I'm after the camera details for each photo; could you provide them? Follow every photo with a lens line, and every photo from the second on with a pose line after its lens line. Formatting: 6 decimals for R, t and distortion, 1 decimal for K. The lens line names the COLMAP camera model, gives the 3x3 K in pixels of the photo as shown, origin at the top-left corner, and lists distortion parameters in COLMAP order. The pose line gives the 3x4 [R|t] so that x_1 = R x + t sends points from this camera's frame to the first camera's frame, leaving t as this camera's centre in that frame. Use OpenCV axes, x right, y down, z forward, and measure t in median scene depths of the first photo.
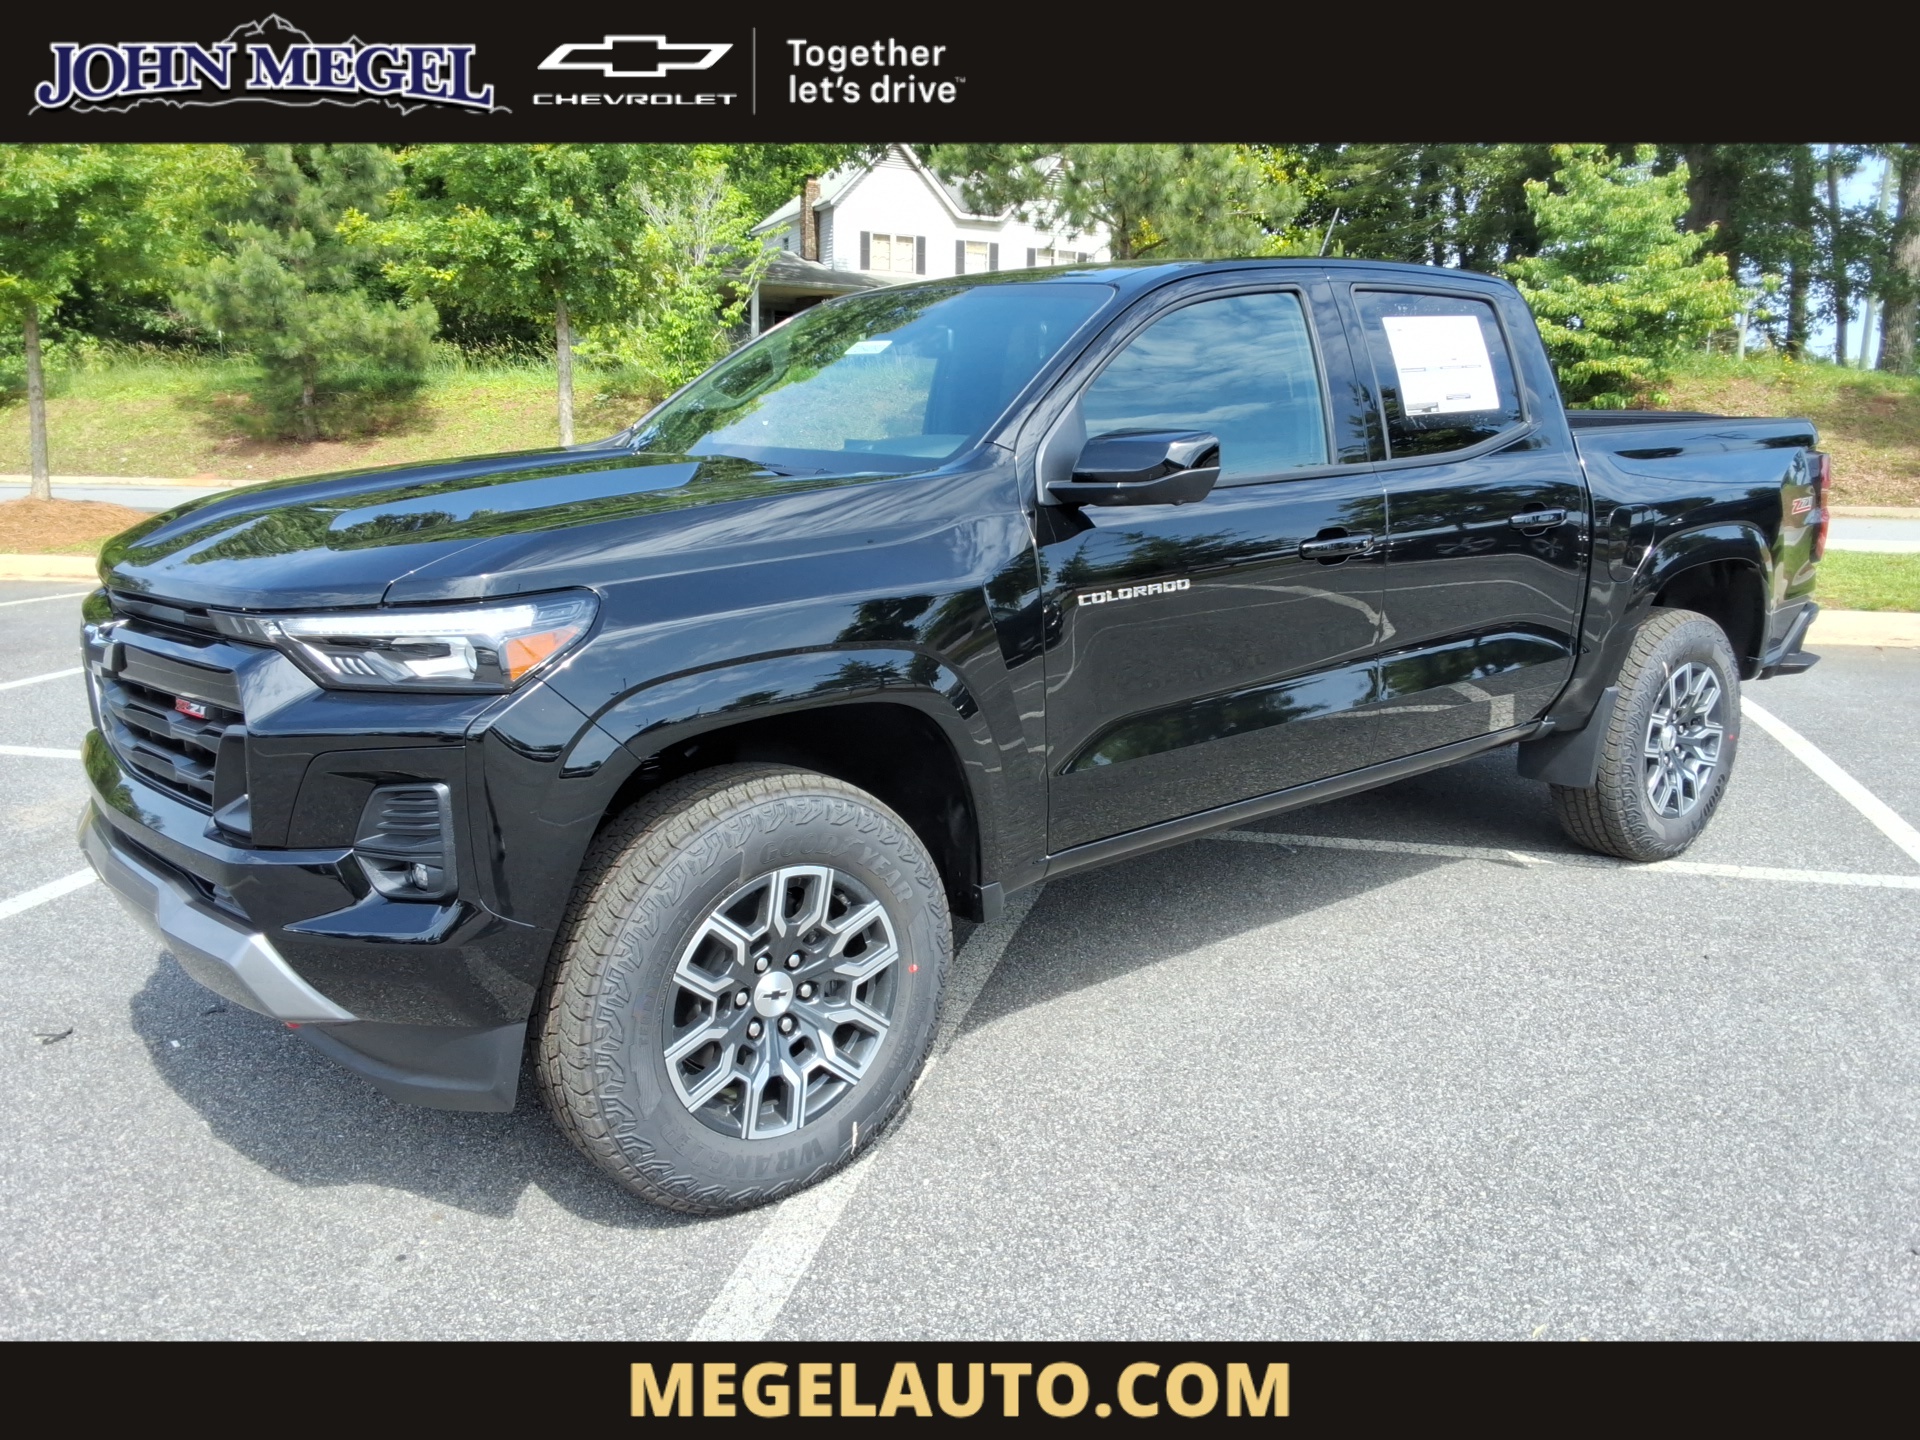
lens RADIAL K [[1540.2, 0, 966.9], [0, 1540.2, 717.0], [0, 0, 1]] dist [0.095393, -0.145866]
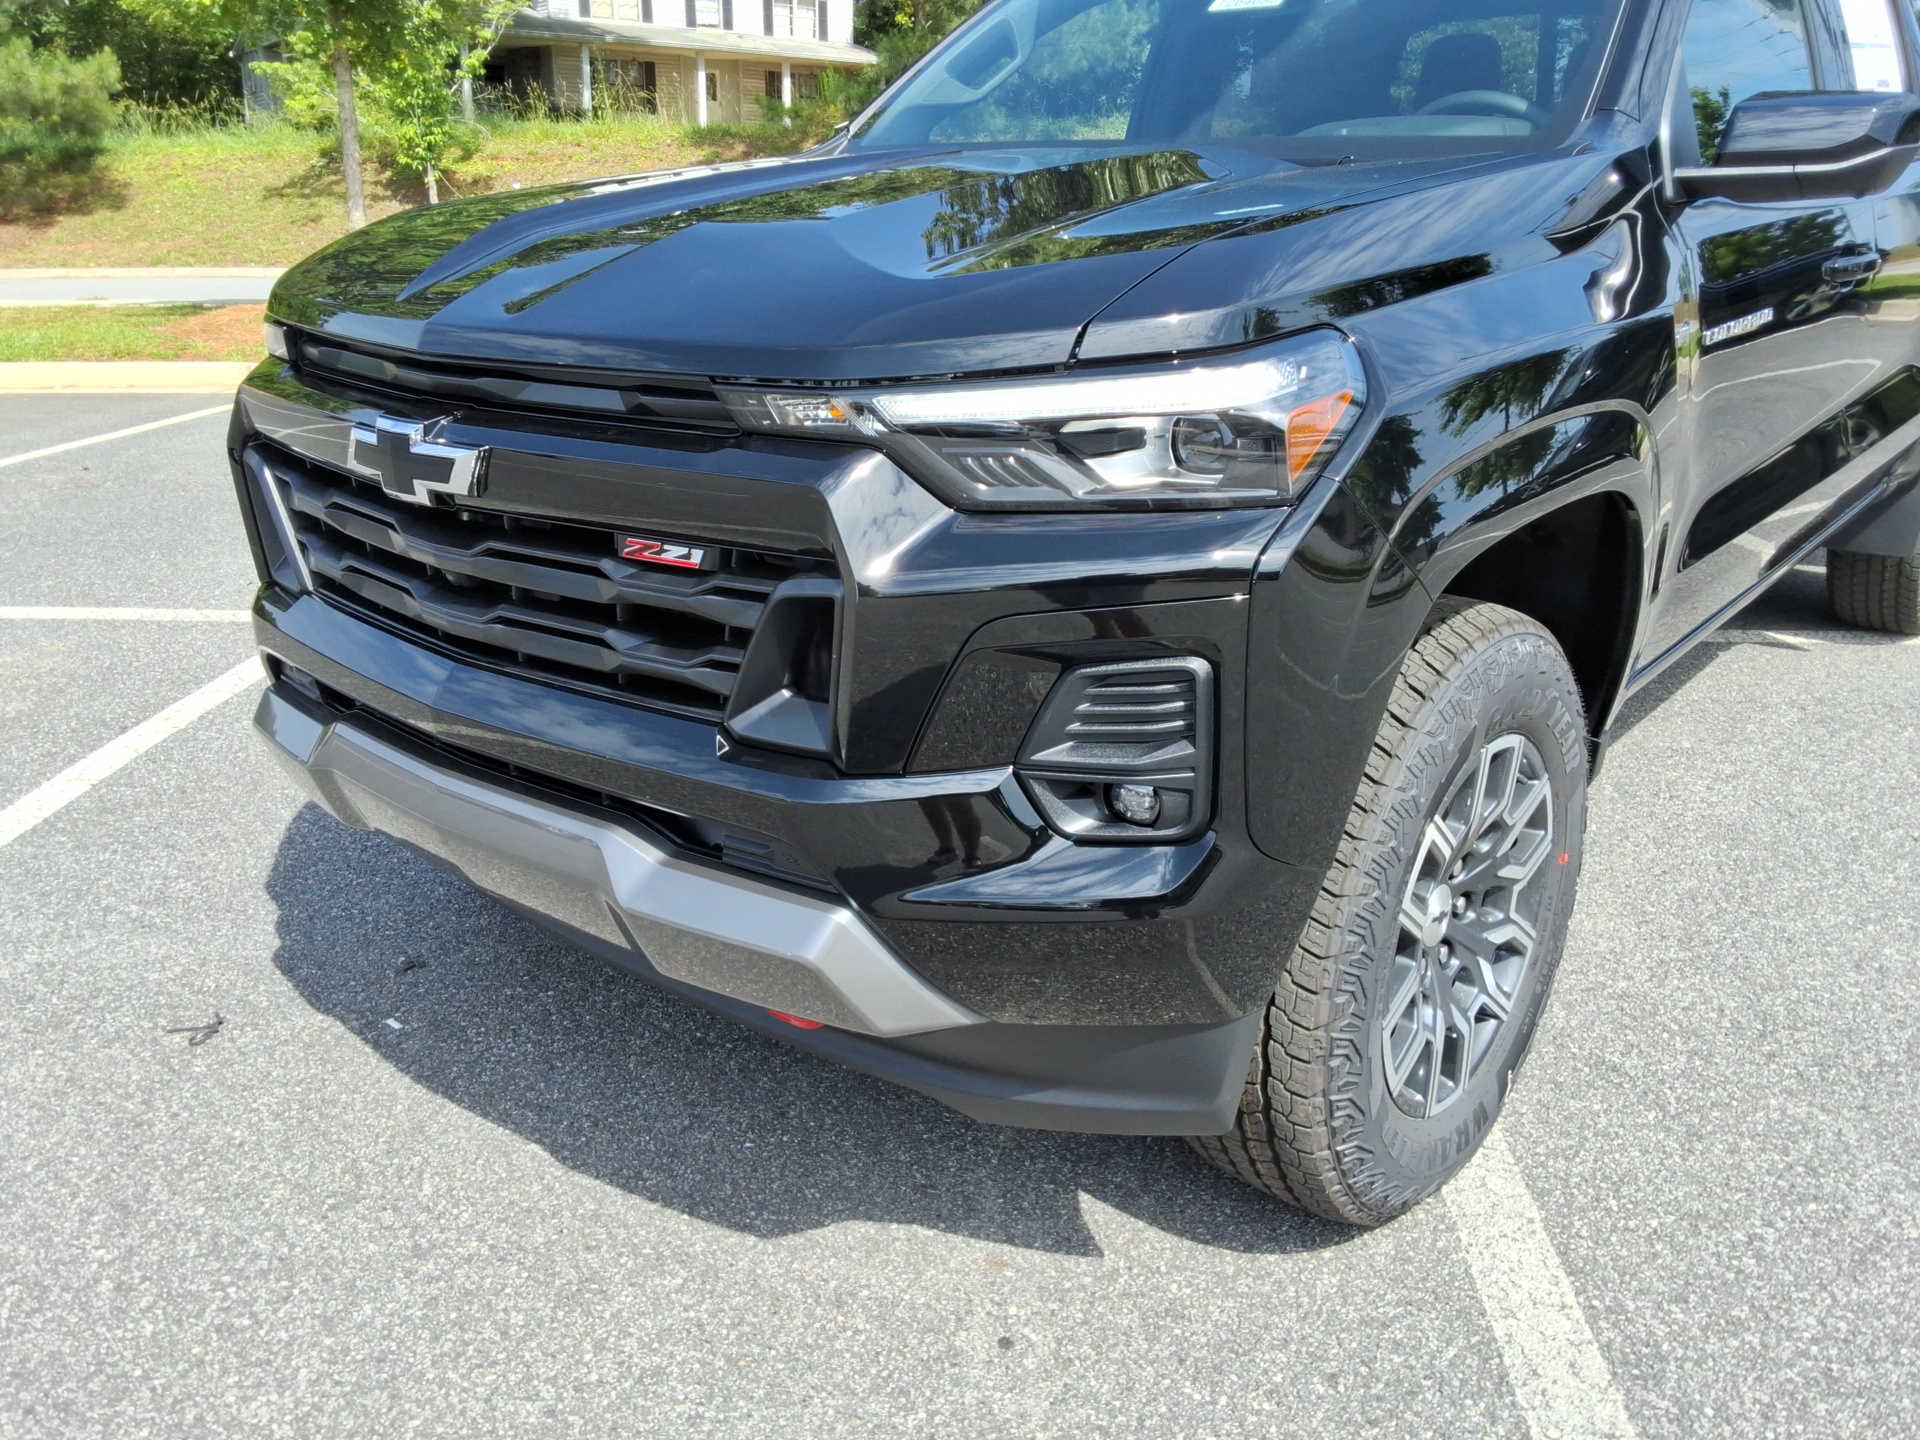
lens RADIAL K [[1540.2, 0, 965.9], [0, 1540.2, 717.8], [0, 0, 1]] dist [0.095393, -0.145866]
pose [[0.984183, -0.068776, 0.163262, -0.446527], [0.046032, 0.989192, 0.139215, -0.019509], [-0.171072, -0.129497, 0.976711, 0.351390]]
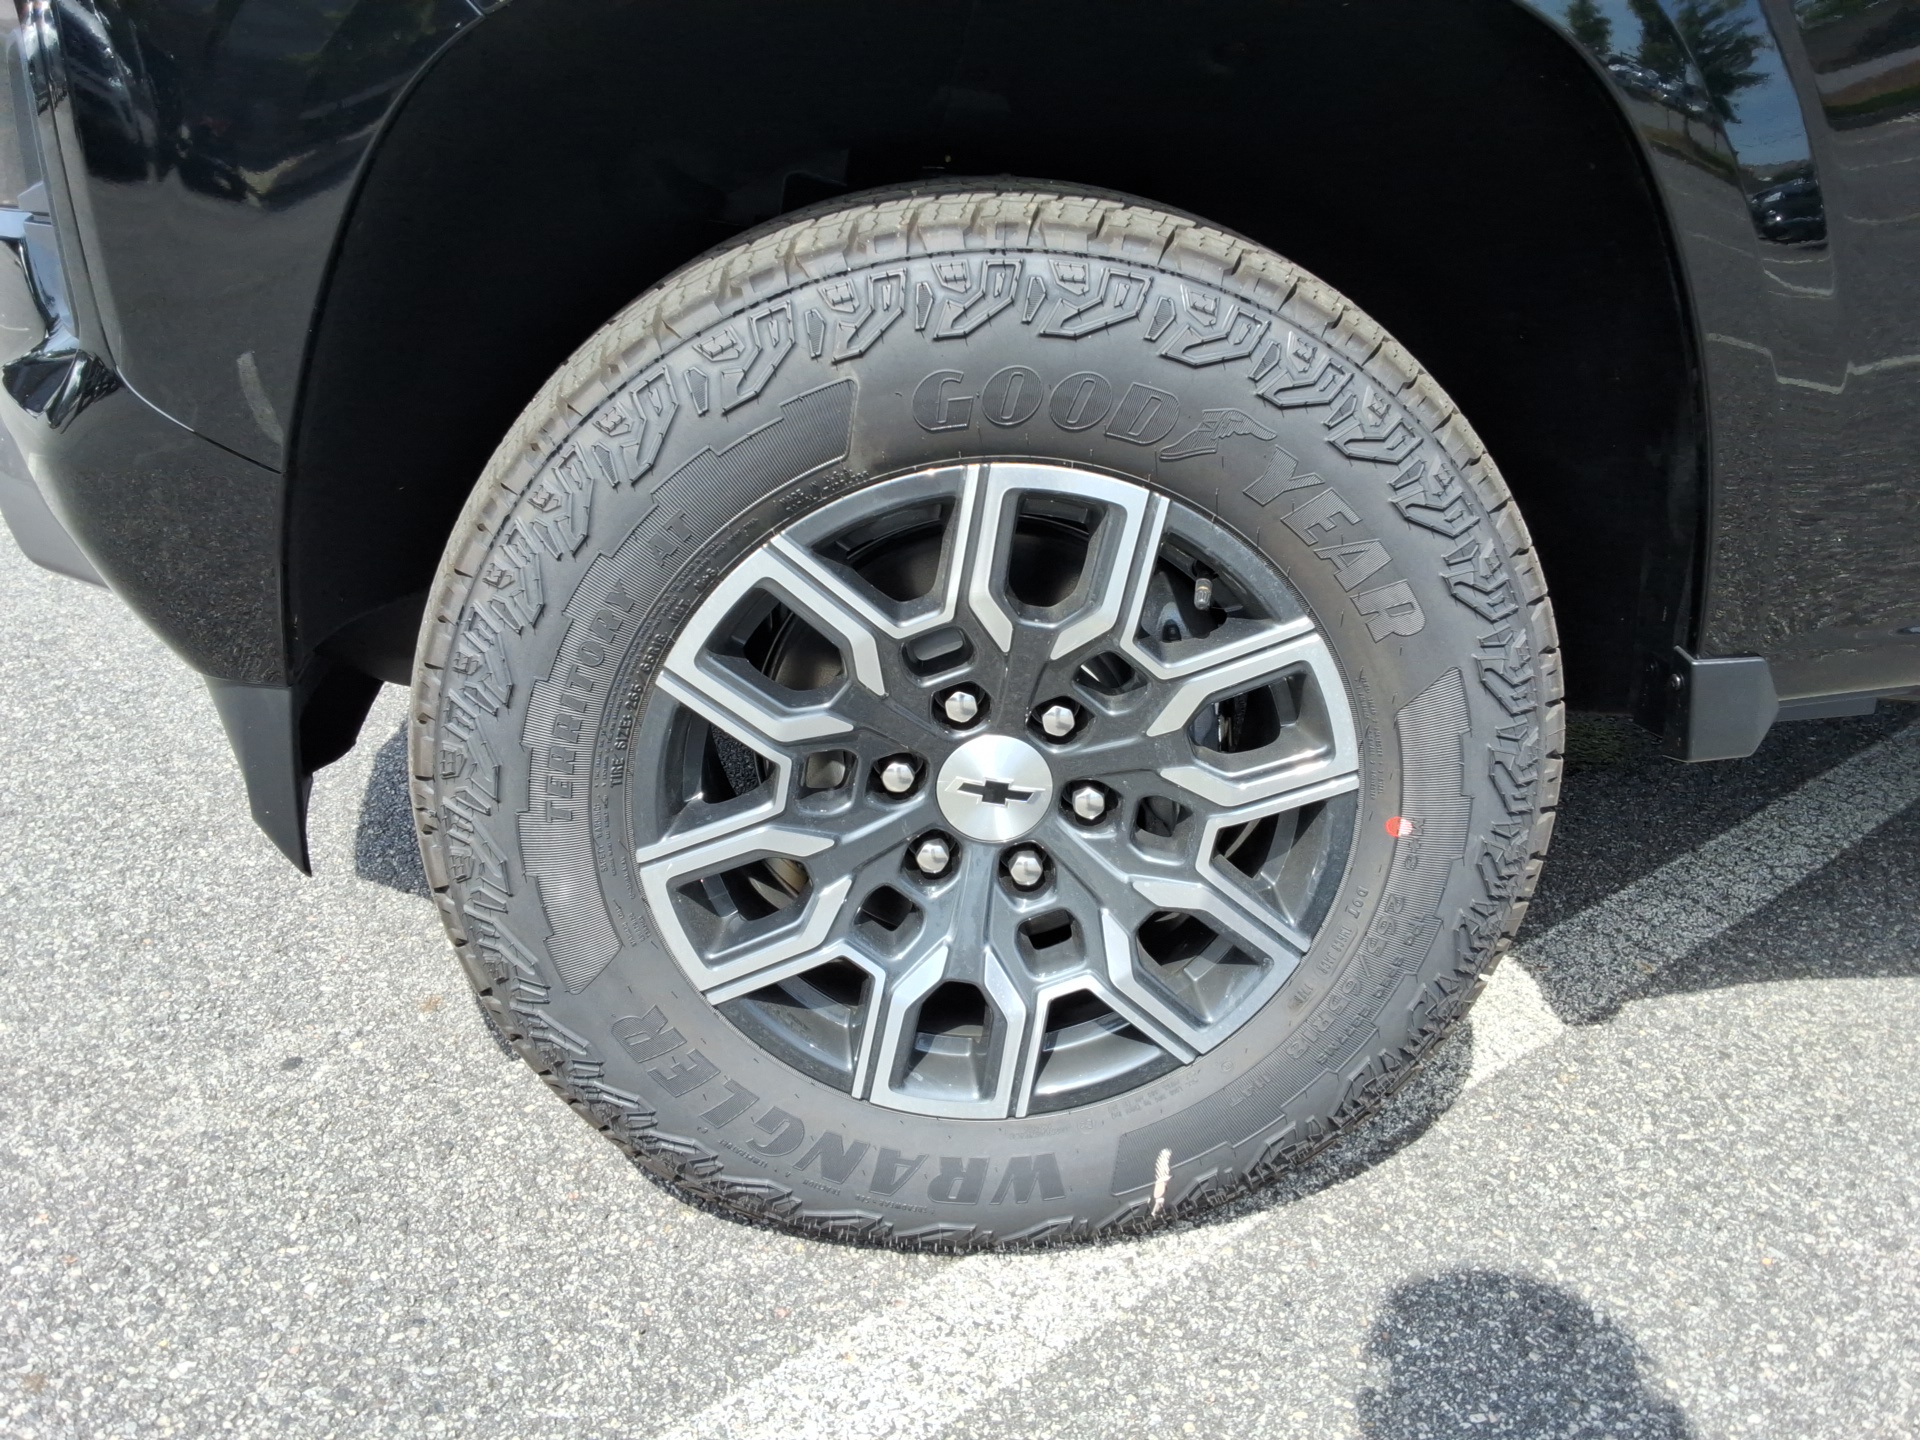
lens RADIAL K [[1540.2, 0, 969.1], [0, 1540.2, 712.5], [0, 0, 1]] dist [0.095393, -0.145866]
pose [[0.795252, 0.246976, -0.553694, 0.082952], [-0.140067, 0.963403, 0.228554, 0.071112], [0.589877, -0.104204, 0.800741, 0.680622]]
